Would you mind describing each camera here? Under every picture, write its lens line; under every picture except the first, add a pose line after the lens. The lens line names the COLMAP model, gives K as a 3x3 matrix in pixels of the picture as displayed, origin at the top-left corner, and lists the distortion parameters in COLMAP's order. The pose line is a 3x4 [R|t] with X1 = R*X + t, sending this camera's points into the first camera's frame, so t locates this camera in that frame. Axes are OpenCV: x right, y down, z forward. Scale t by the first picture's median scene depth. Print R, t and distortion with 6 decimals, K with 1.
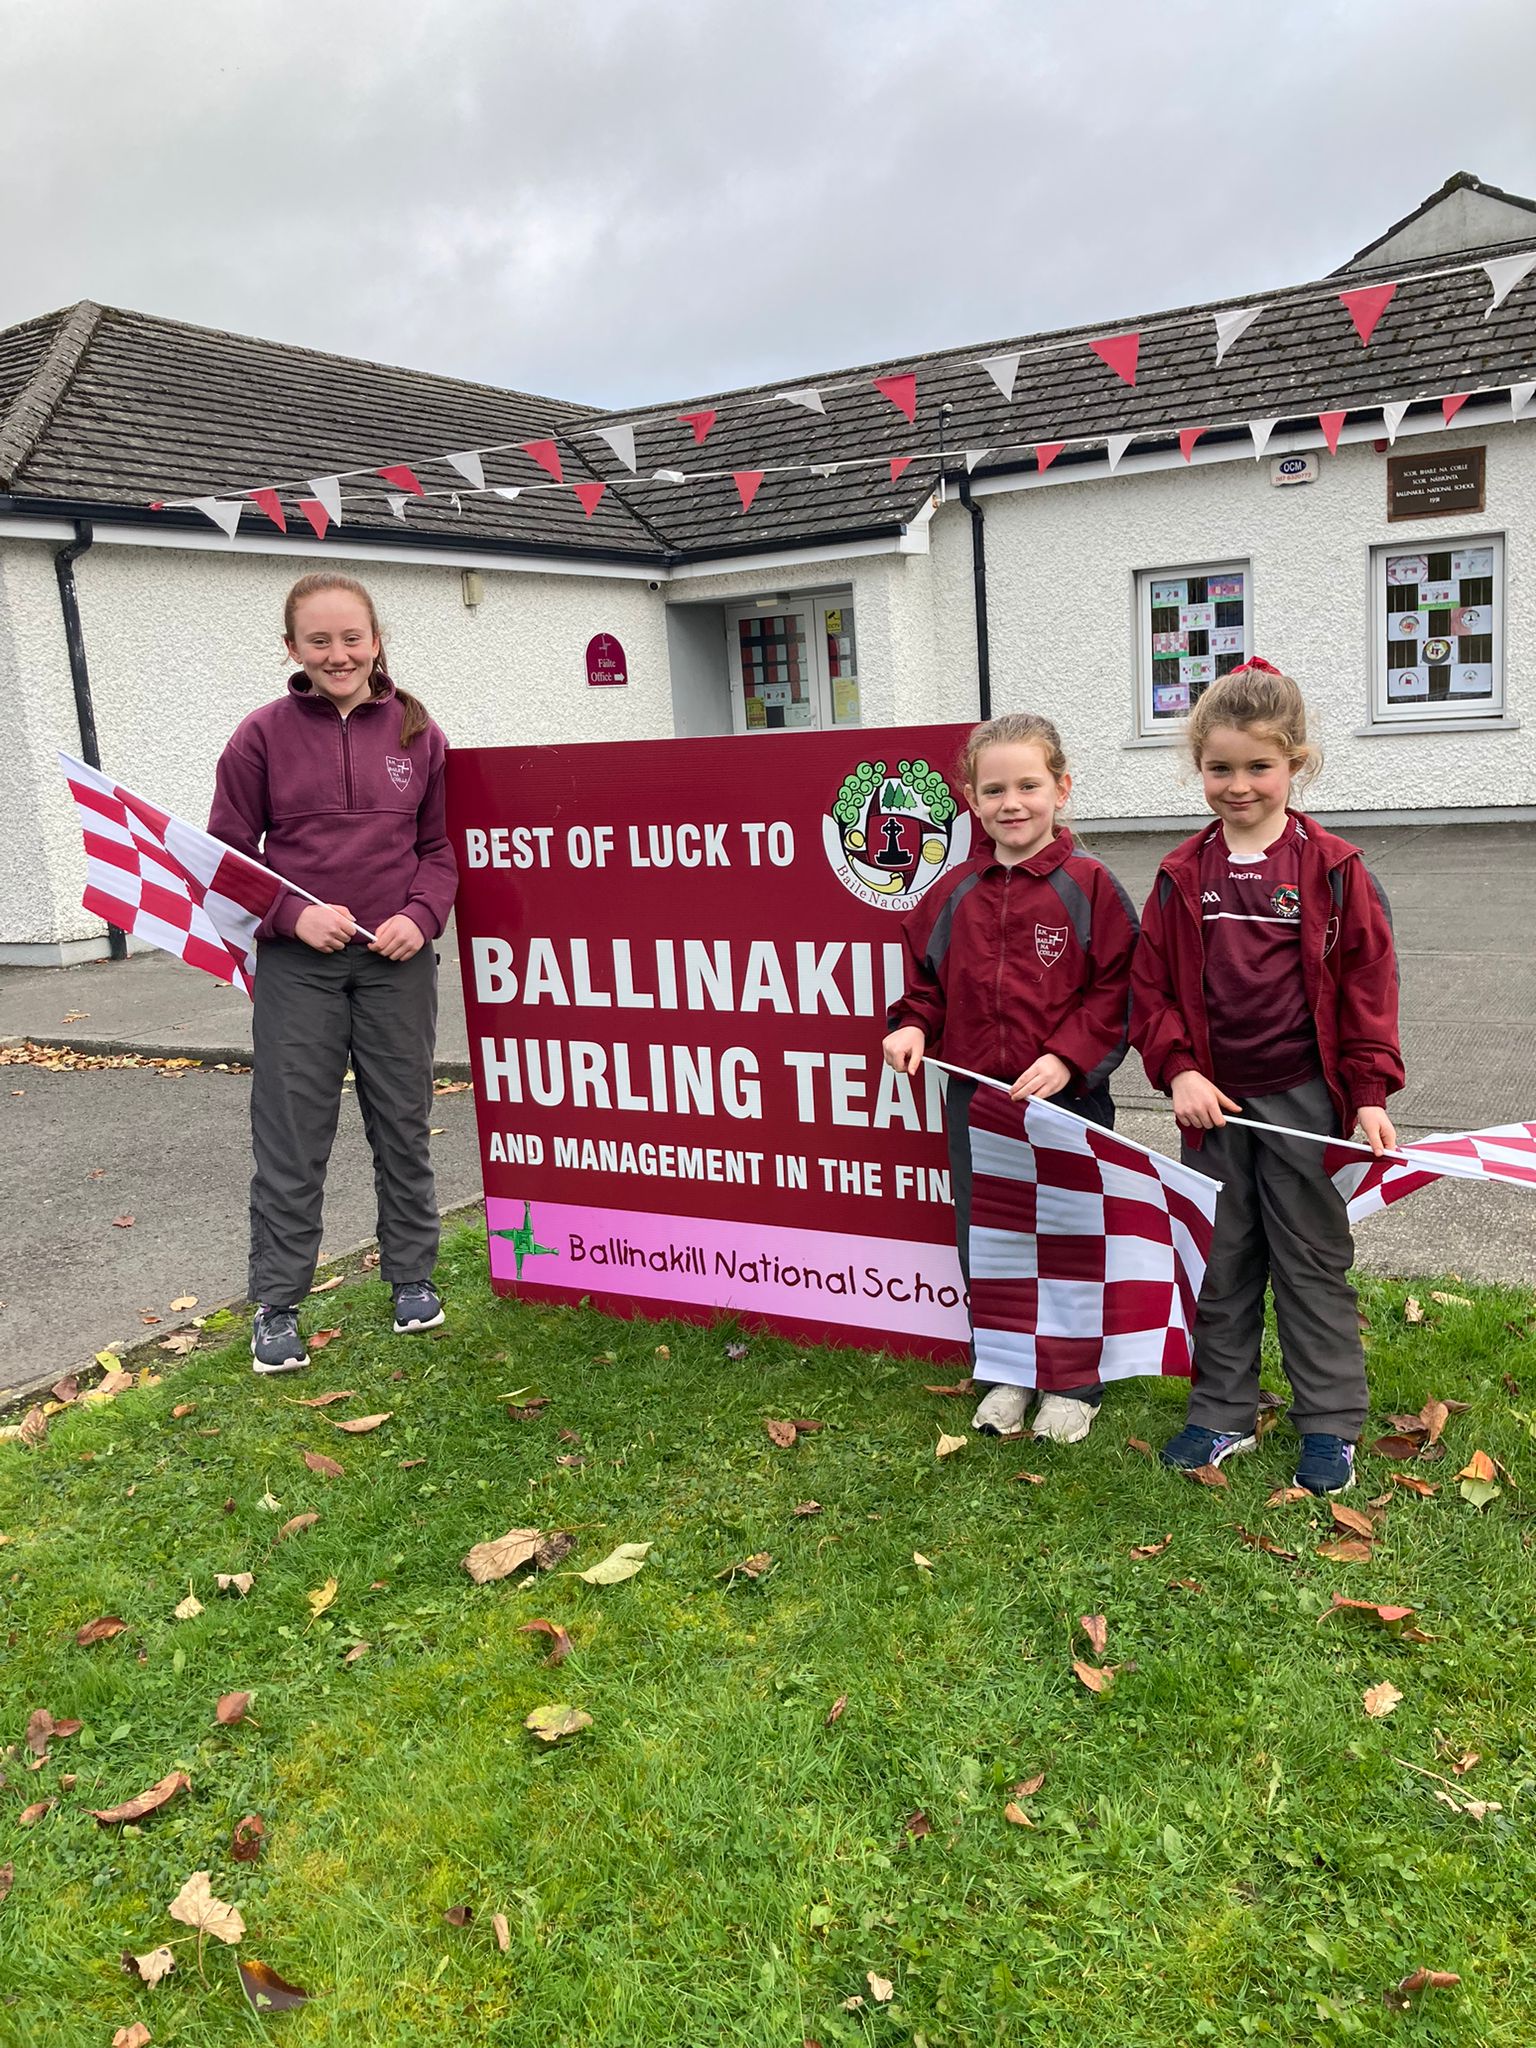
lens RADIAL K [[1704.9, 0, 808.3], [0, 1704.9, 1012.8], [0, 0, 1]] dist [-0.033490, 0.101441]
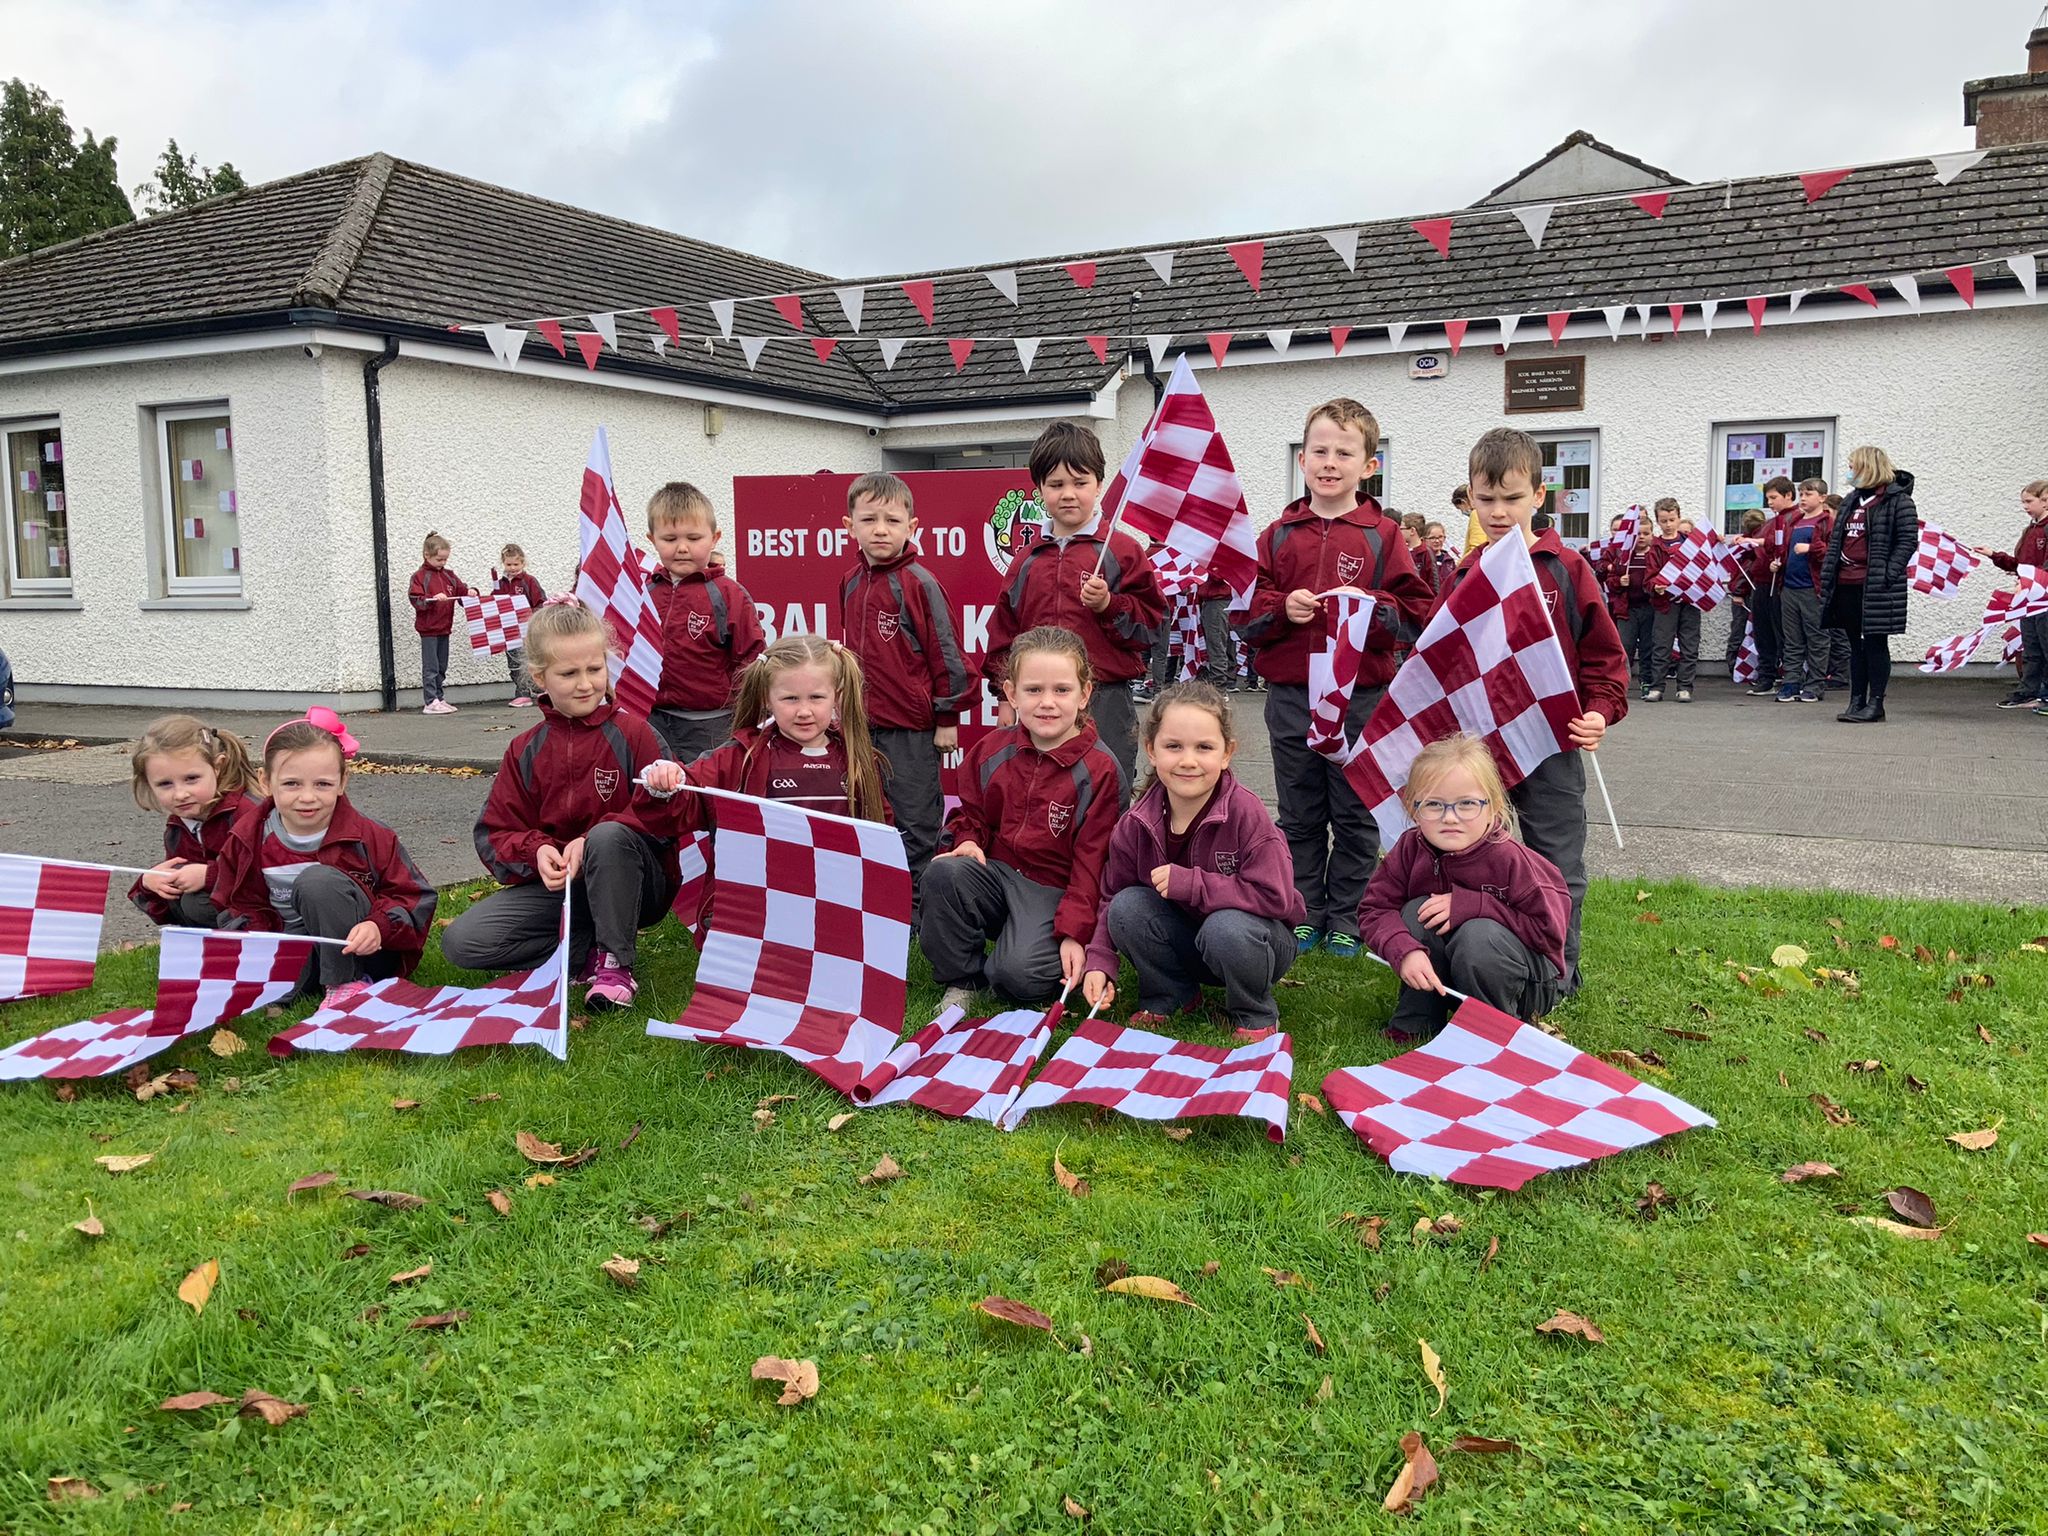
lens RADIAL K [[1703.4, 0, 1094.3], [0, 1703.4, 772.1], [0, 0, 1]] dist [0.003763, -0.000980]
pose [[0.997280, 0.051581, 0.052648, 0.009607], [-0.047774, 0.996318, -0.071189, 0.054508], [-0.056126, 0.068480, 0.996072, -0.137493]]
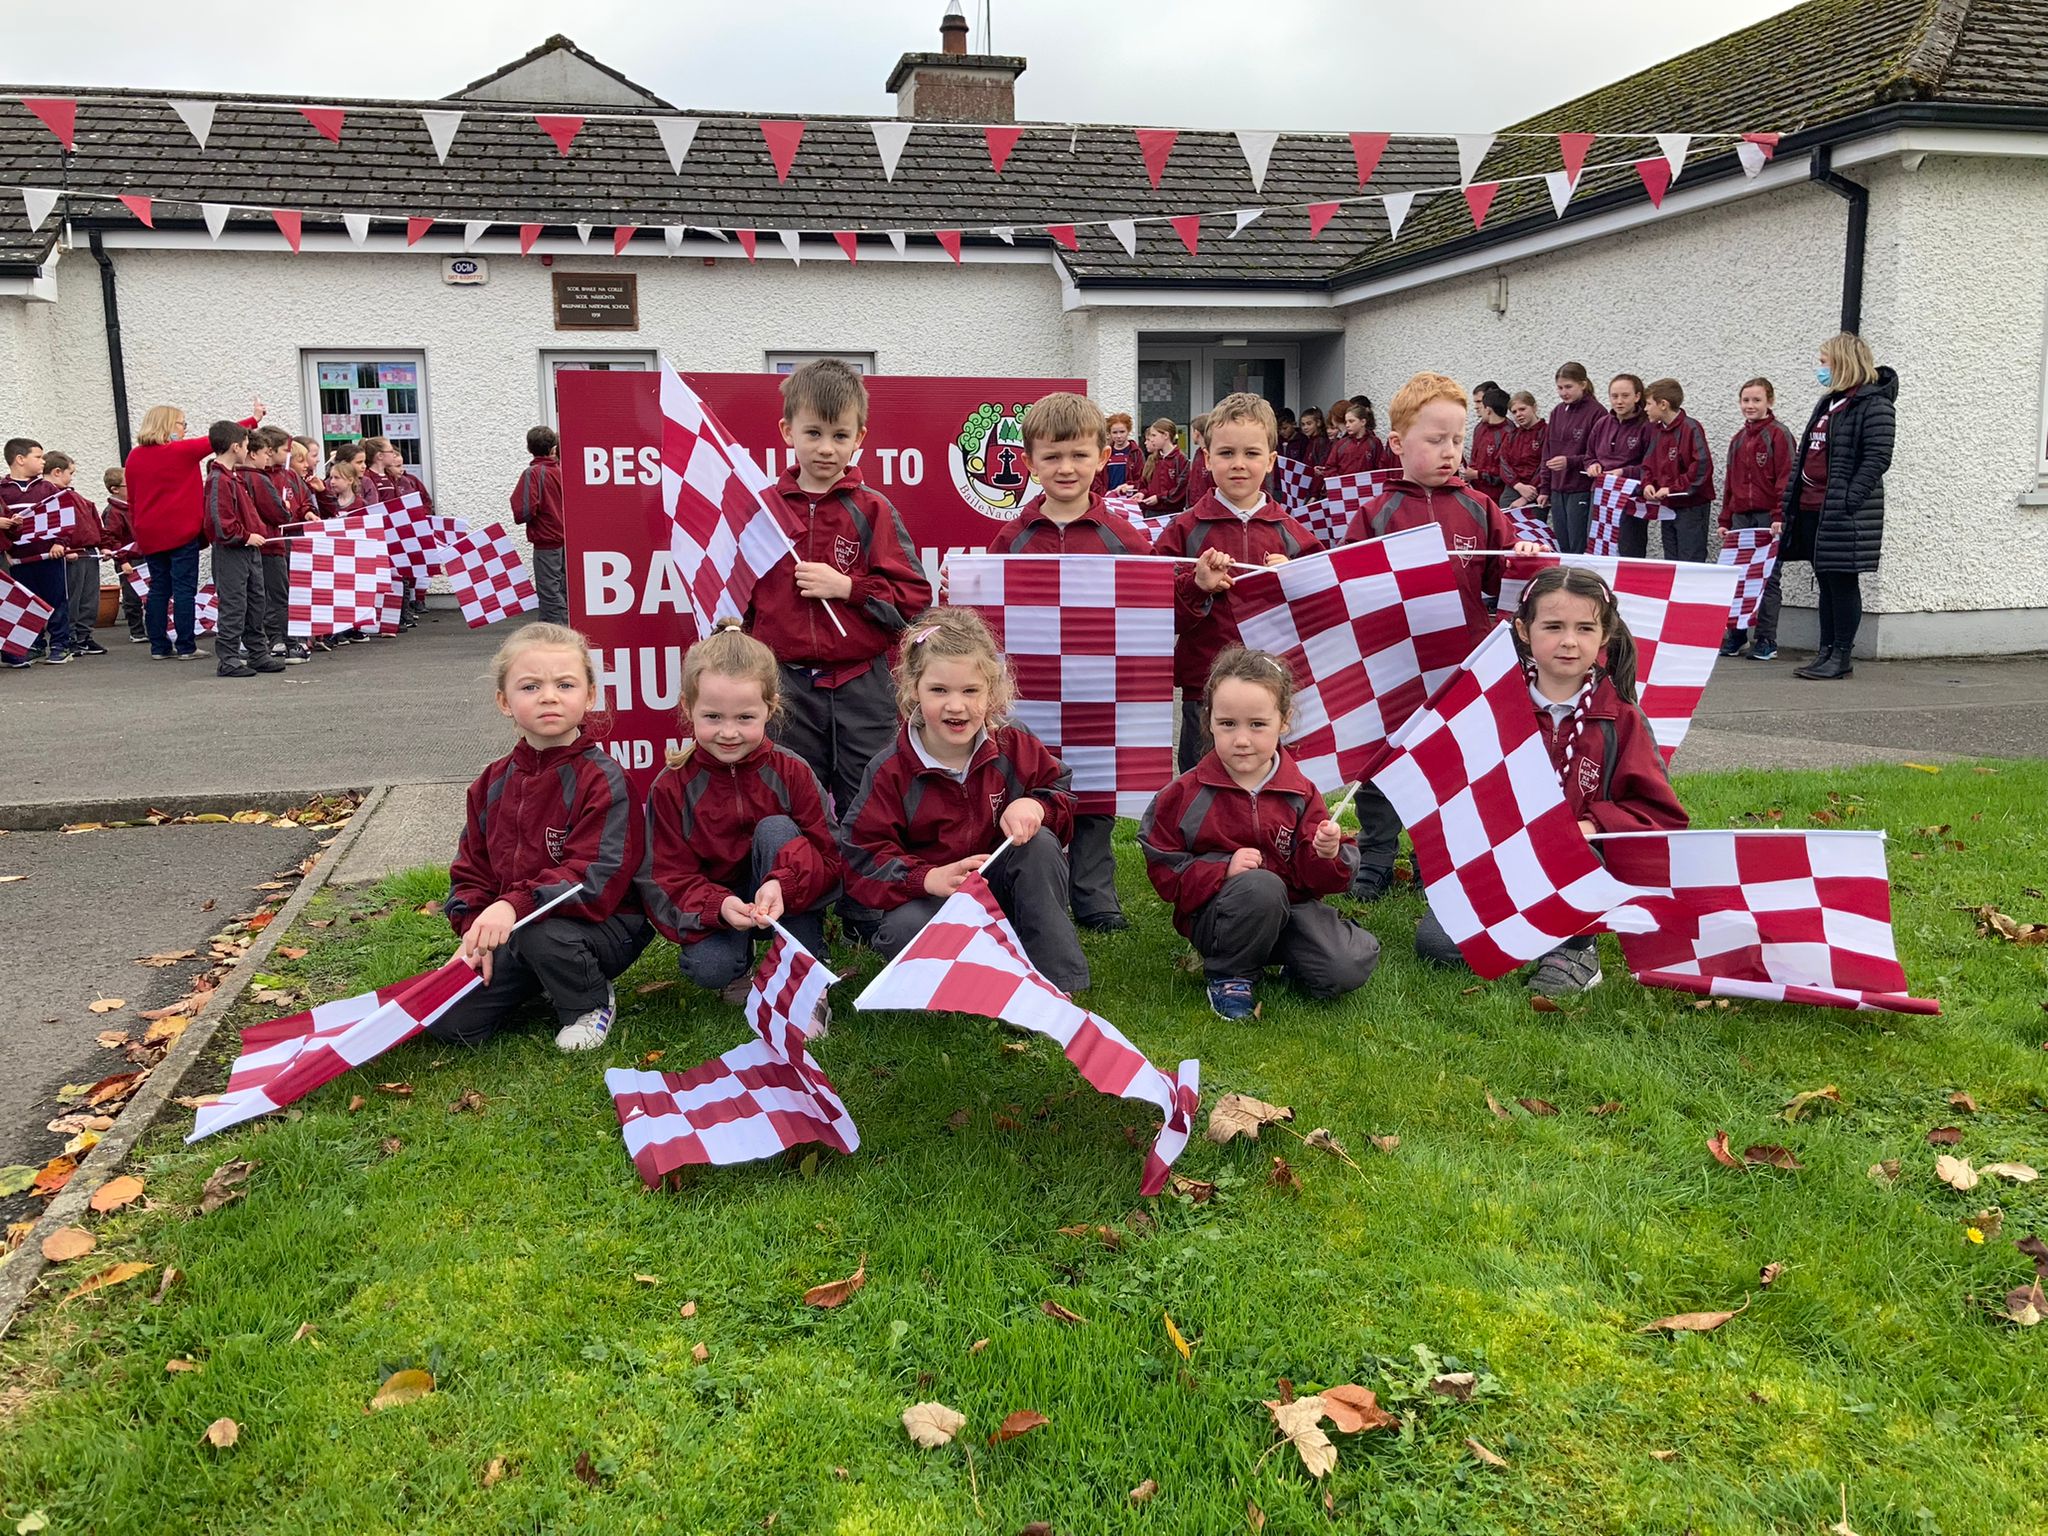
lens RADIAL K [[1704.9, 0, 1023.3], [0, 1704.9, 721.8], [0, 0, 1]] dist [-0.033490, 0.101441]
pose [[0.726840, -0.035629, 0.685882, -0.201486], [0.087792, 0.995281, -0.041333, 0.035233], [-0.681172, 0.090257, 0.726538, 0.019332]]
